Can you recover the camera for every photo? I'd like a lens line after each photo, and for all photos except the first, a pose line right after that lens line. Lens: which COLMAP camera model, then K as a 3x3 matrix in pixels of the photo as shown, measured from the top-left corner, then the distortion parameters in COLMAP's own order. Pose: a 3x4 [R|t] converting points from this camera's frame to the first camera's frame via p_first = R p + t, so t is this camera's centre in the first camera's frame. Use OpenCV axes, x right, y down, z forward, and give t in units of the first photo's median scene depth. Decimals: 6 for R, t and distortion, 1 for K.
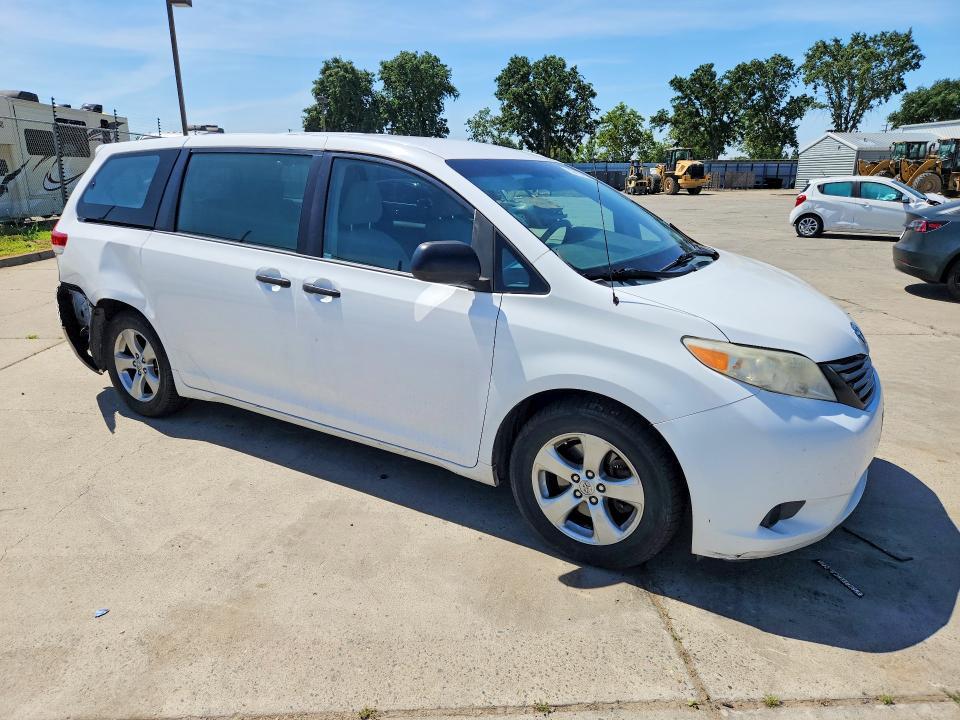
lens RADIAL K [[735.4, 0, 481.0], [0, 735.4, 361.8], [0, 0, 1]] dist [0.015454, -0.012354]
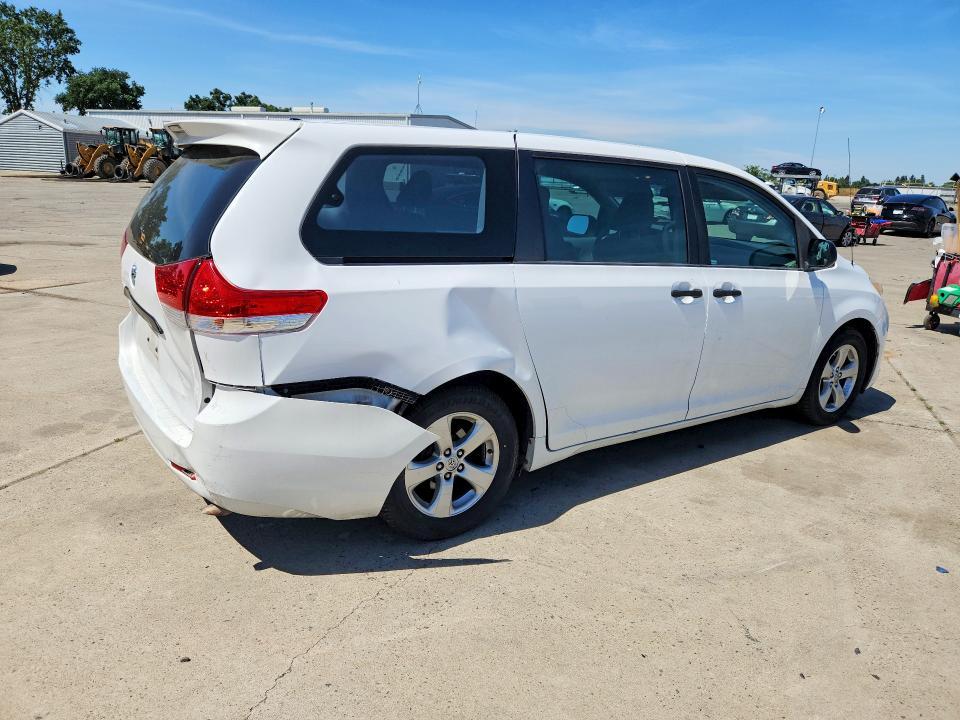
lens RADIAL K [[735.4, 0, 481.0], [0, 735.4, 358.8], [0, 0, 1]] dist [0.015454, -0.012354]
pose [[0.325026, -0.222300, 0.919207, -0.299241], [0.197391, 0.966519, 0.163946, -0.055353], [-0.924876, 0.128156, 0.358024, 0.206139]]
